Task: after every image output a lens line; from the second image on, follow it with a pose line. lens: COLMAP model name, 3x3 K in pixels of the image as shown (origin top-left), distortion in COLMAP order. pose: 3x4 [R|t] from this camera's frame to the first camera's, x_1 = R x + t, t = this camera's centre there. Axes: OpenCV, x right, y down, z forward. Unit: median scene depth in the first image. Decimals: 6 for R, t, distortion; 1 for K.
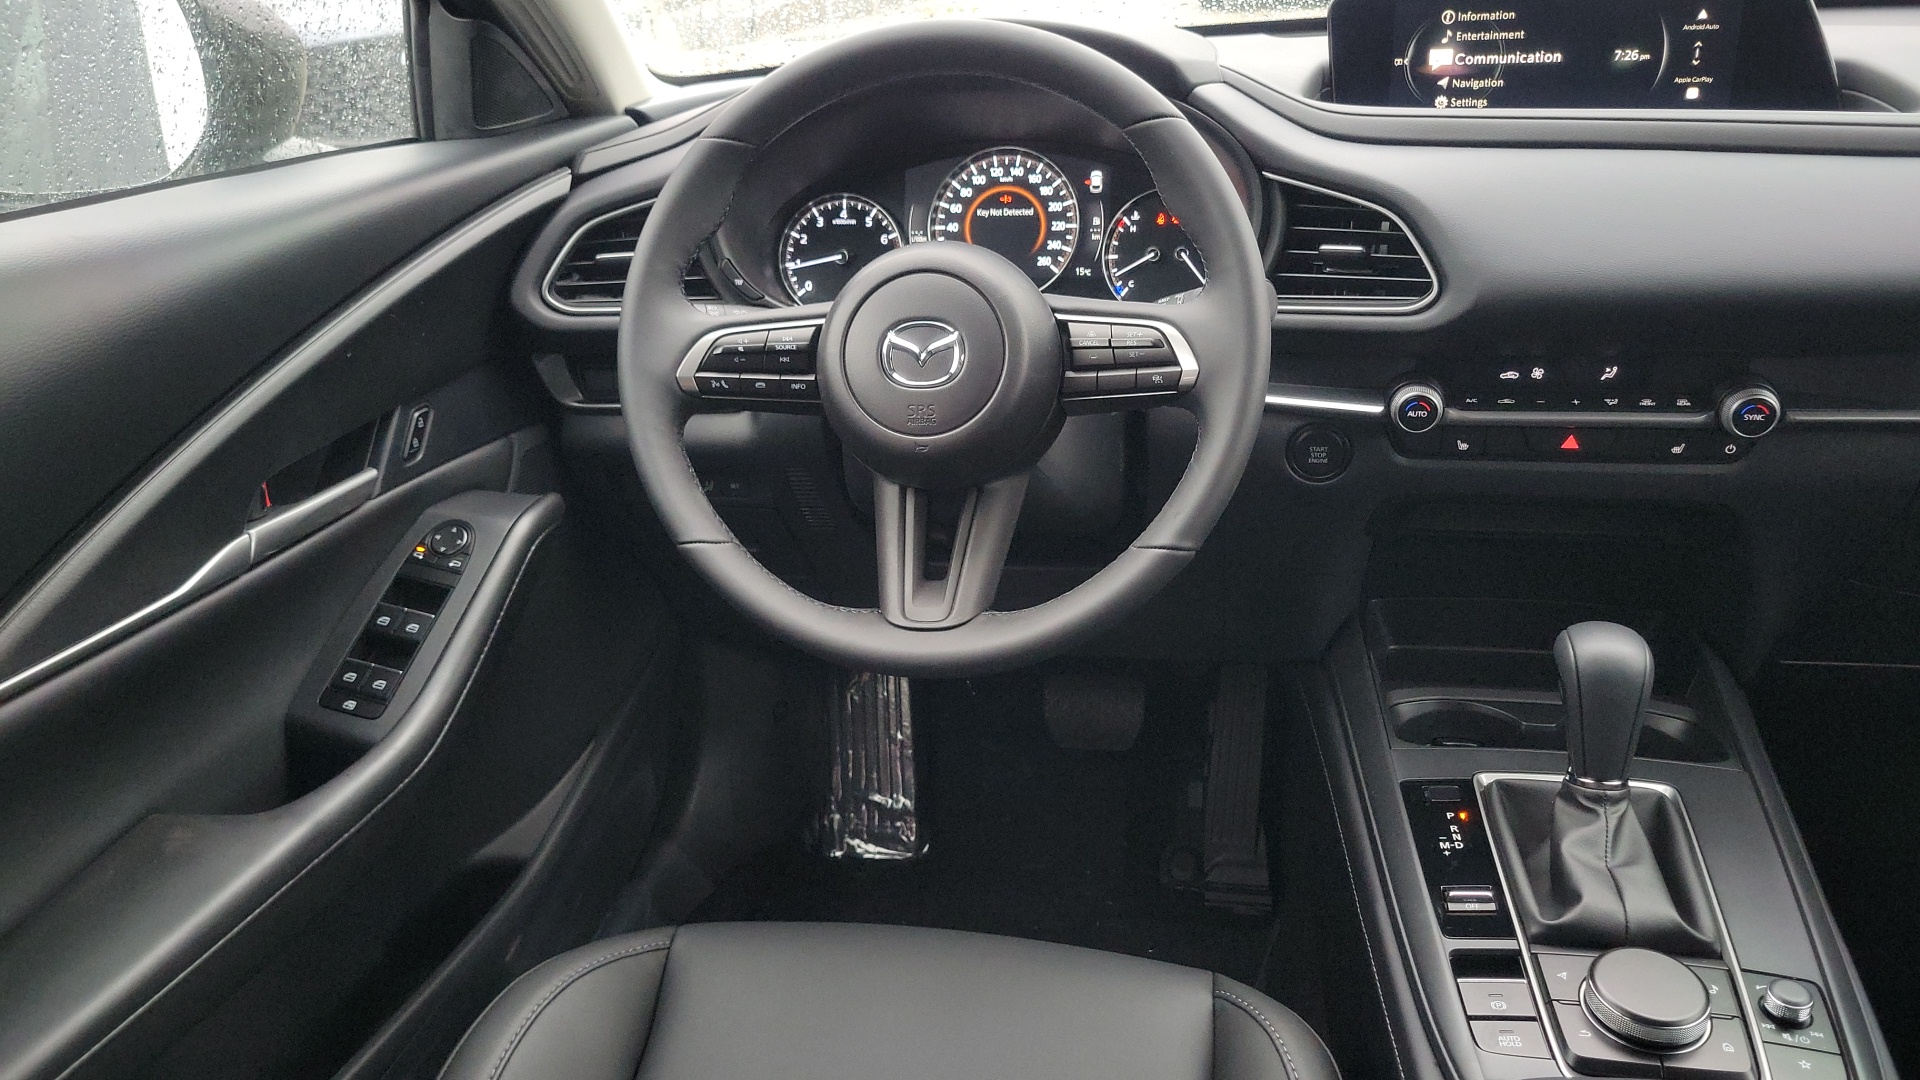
lens RADIAL K [[1439.9, 0, 942.6], [0, 1439.9, 532.5], [0, 0, 1]] dist [0.044070, -0.025739]
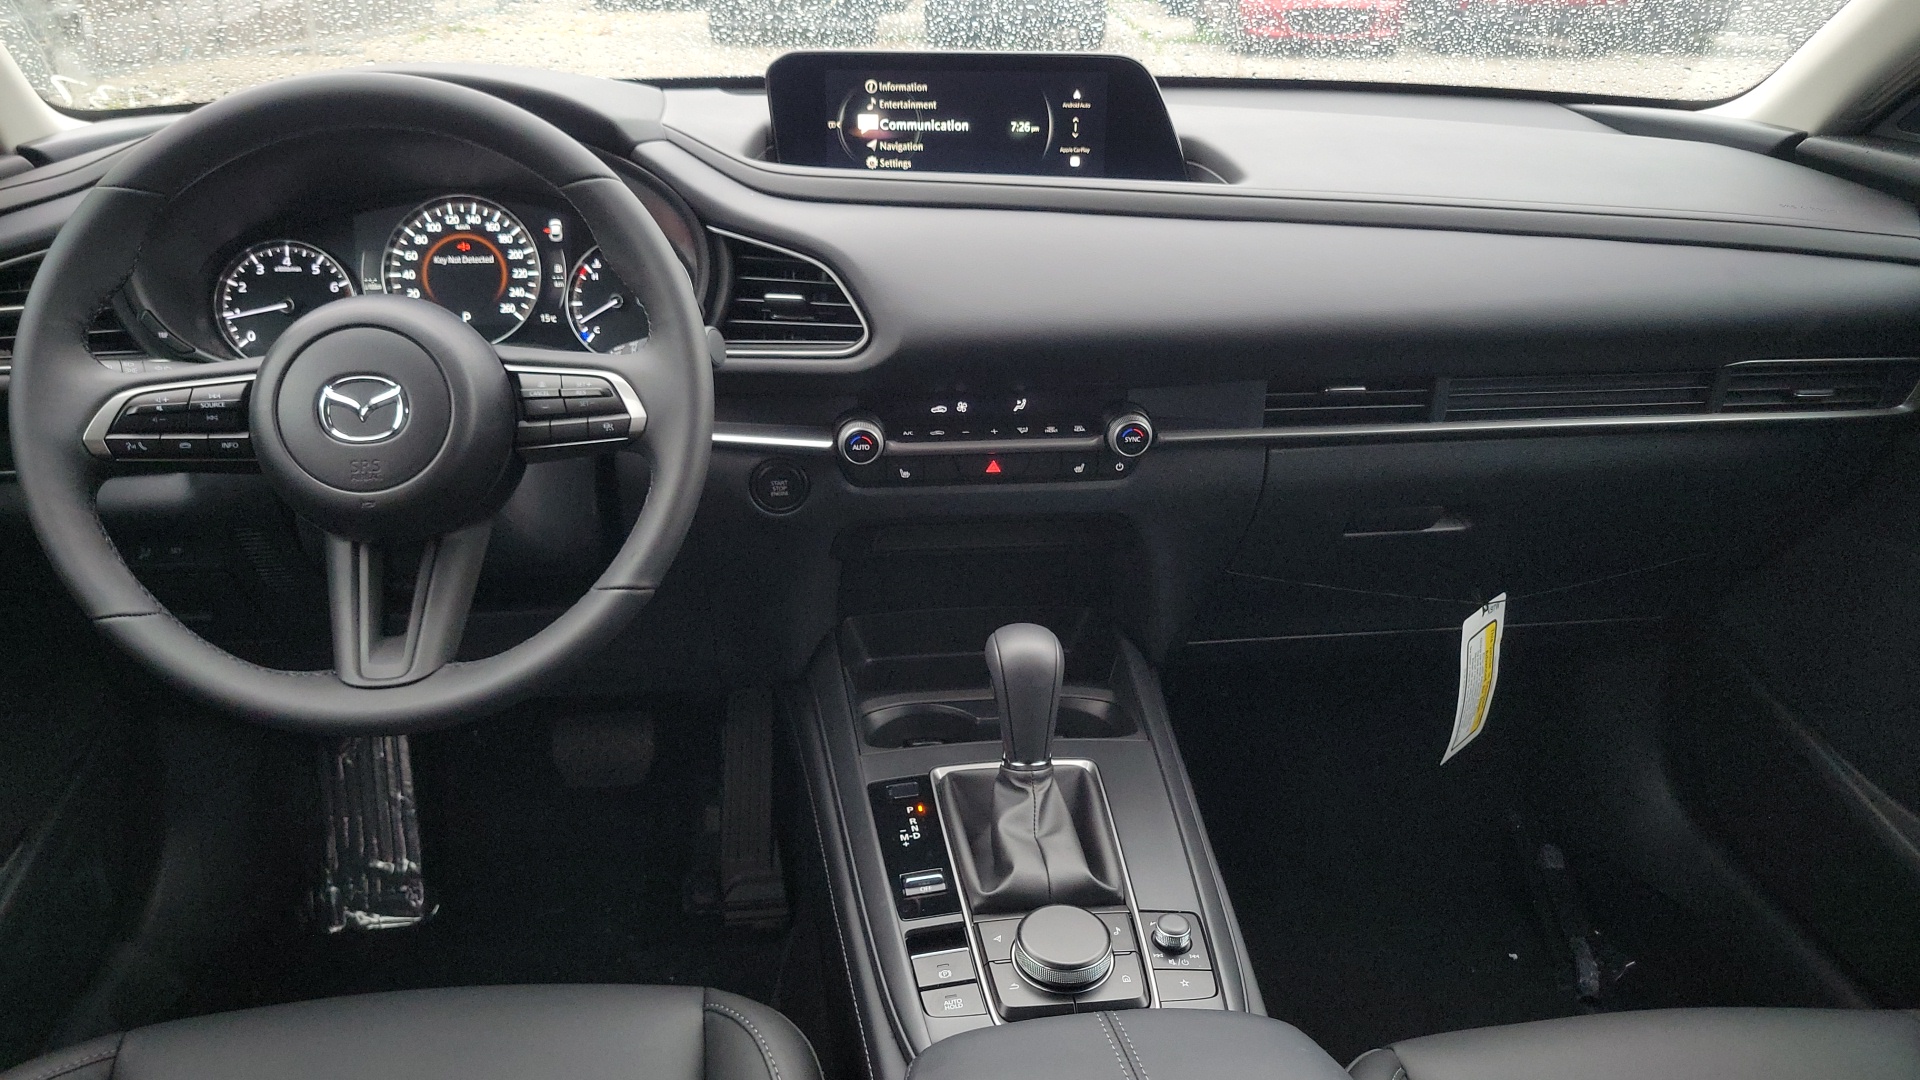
lens RADIAL K [[1439.9, 0, 942.6], [0, 1439.9, 532.5], [0, 0, 1]] dist [0.044070, -0.025739]
pose [[0.951228, -0.059991, 0.302598, 0.052376], [0.065753, 0.997796, -0.008880, -0.003784], [-0.301399, 0.028343, 0.953077, -0.058360]]
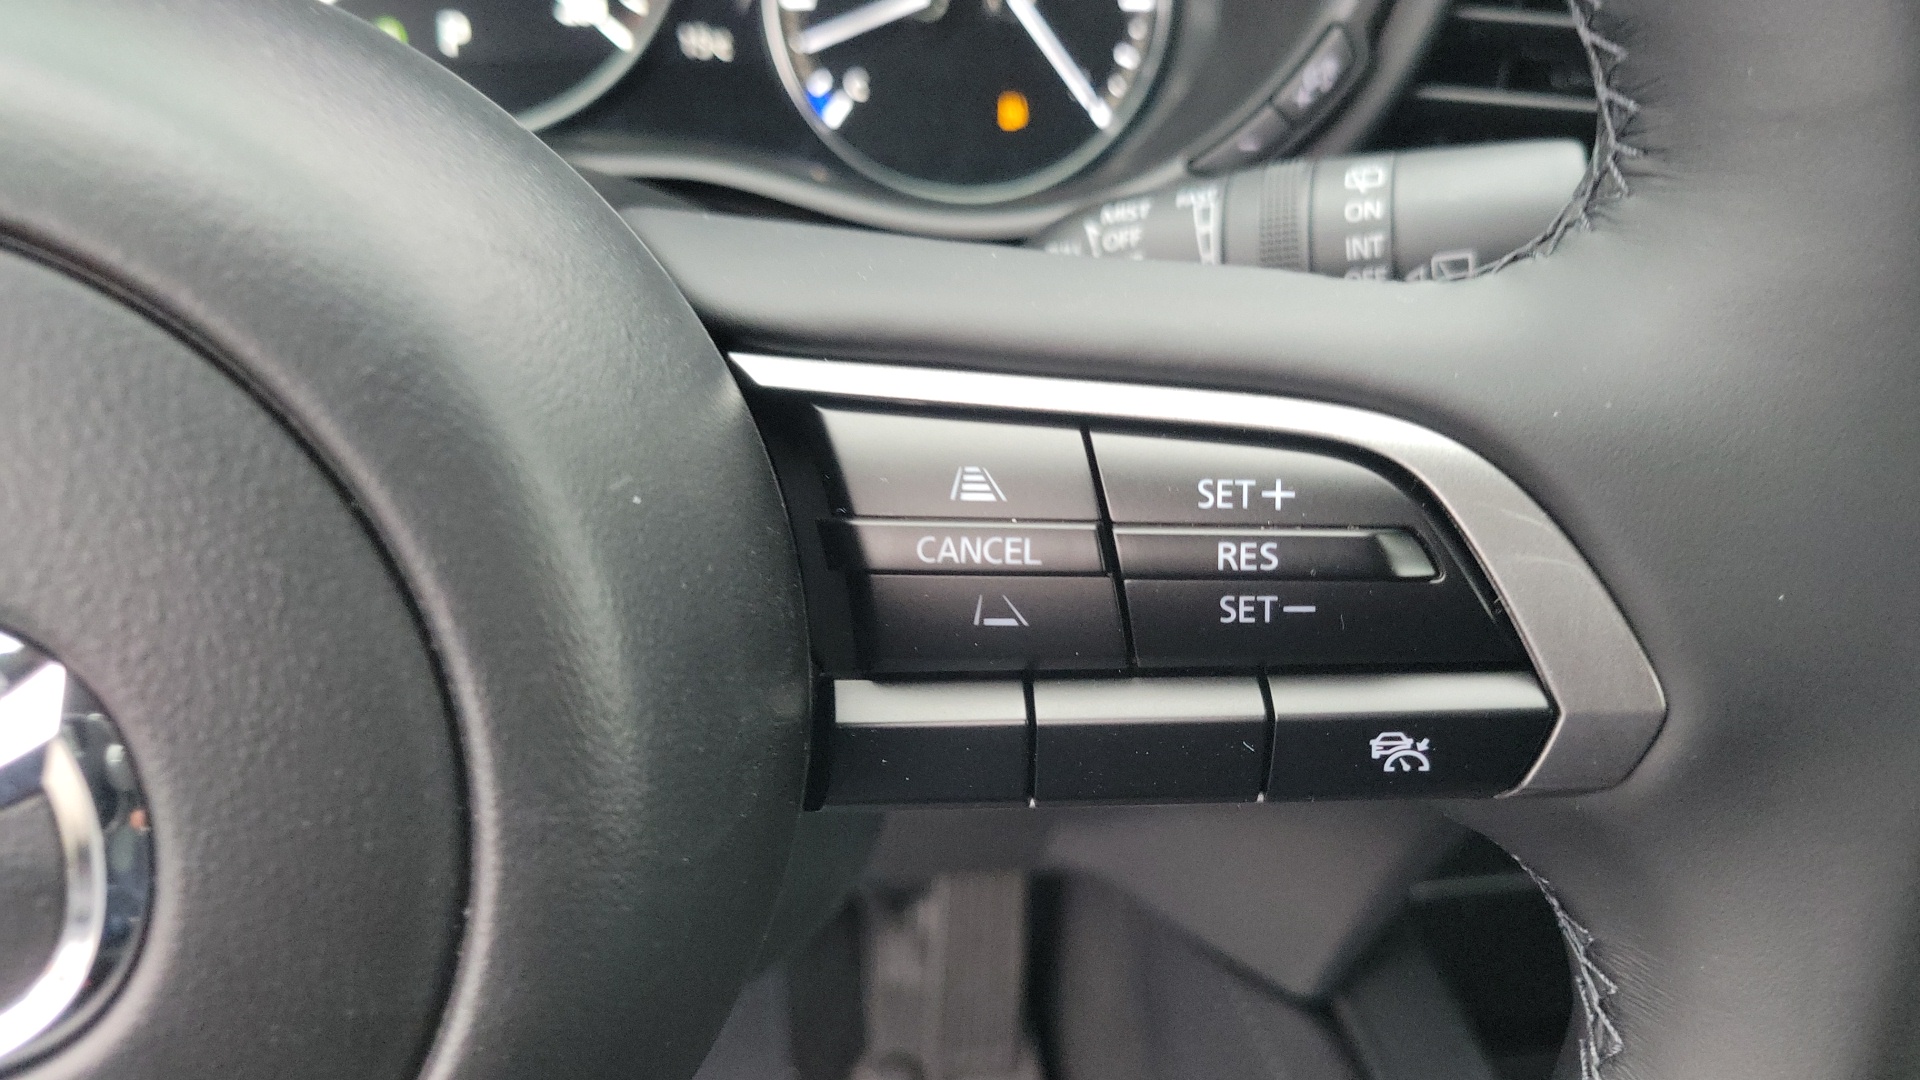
lens RADIAL K [[1439.9, 0, 942.6], [0, 1439.9, 532.5], [0, 0, 1]] dist [0.044070, -0.025739]
pose [[0.948884, -0.123432, 0.290490, 0.045135], [0.074016, 0.981717, 0.175366, -0.148122], [-0.306825, -0.144901, 0.940671, 0.768922]]
